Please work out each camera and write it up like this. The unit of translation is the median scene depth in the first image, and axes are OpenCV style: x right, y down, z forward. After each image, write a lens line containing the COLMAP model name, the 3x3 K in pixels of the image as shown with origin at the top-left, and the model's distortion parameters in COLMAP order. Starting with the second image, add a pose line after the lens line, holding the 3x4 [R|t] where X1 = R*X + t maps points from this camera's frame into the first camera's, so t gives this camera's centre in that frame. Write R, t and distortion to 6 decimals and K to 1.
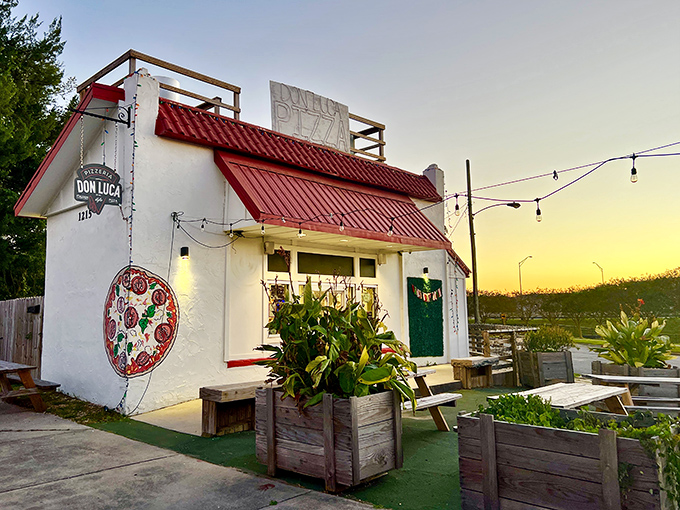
lens RADIAL K [[558.5, 0, 340.0], [0, 558.5, 253.7], [0, 0, 1]] dist [0.008491, 0.001163]
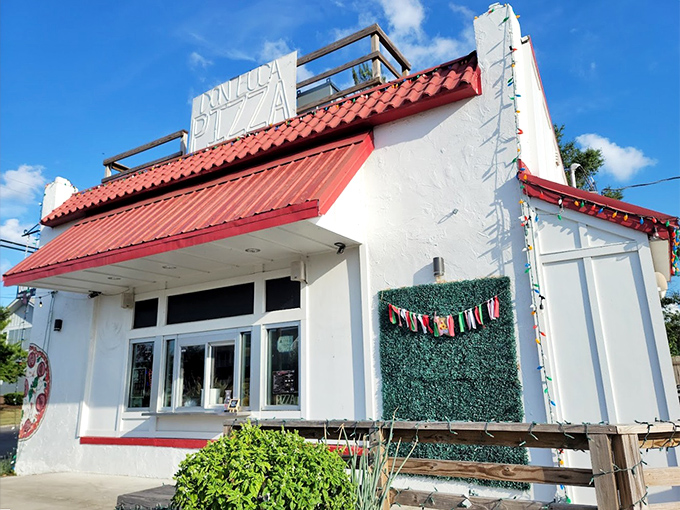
lens RADIAL K [[495.3, 0, 340.0], [0, 495.3, 255.3], [0, 0, 1]] dist [0.023697, -0.000372]
pose [[0.217055, -0.241521, -0.945809, 0.797847], [0.132958, 0.967194, -0.216468, 0.151944], [0.967062, -0.078768, 0.242046, 1.341429]]
